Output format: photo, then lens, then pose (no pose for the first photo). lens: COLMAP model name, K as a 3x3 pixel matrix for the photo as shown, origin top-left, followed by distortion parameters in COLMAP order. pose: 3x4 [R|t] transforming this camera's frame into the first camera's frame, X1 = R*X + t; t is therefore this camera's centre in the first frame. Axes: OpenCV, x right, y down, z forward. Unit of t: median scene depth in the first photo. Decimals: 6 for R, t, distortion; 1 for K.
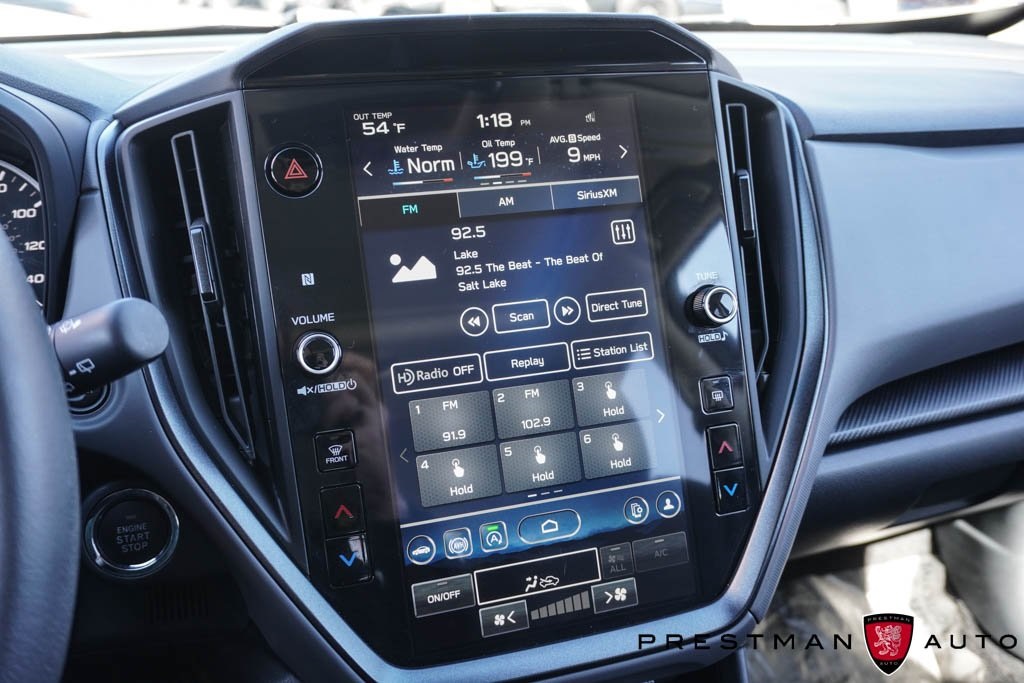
lens RADIAL K [[892.4, 0, 508.3], [0, 892.4, 339.0], [0, 0, 1]] dist [-0.038800, -0.003751]
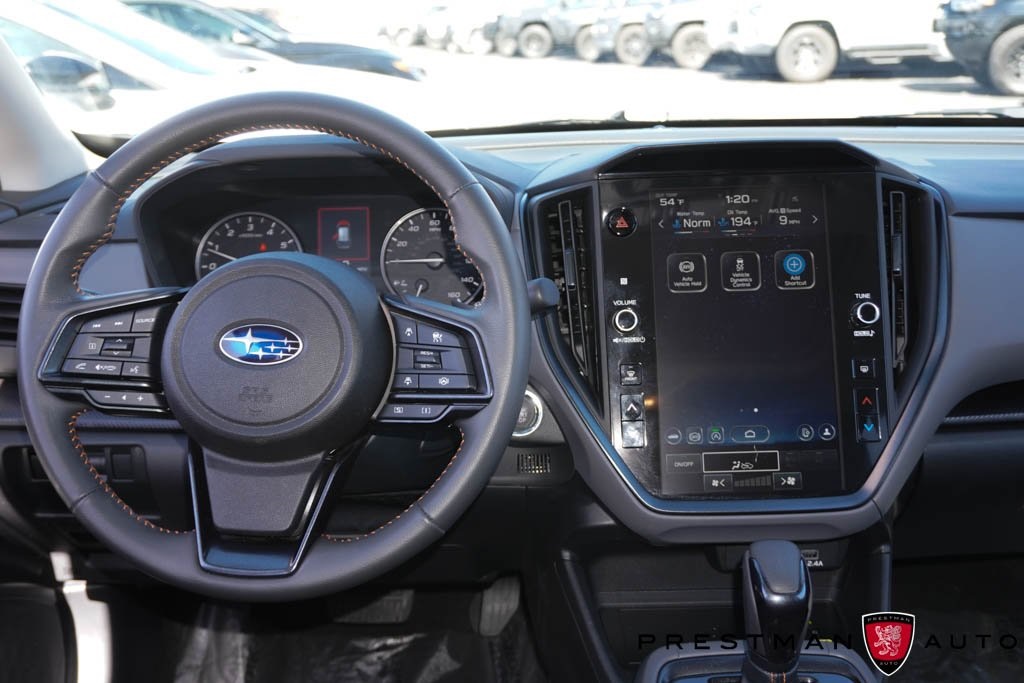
lens RADIAL K [[1073.1, 0, 507.5], [0, 1073.1, 336.4], [0, 0, 1]] dist [-0.061882, 0.000000]
pose [[0.946660, 0.064063, -0.315801, 0.241386], [-0.092460, 0.992830, -0.075758, 0.223088], [0.308683, 0.100916, 0.945796, -1.099584]]
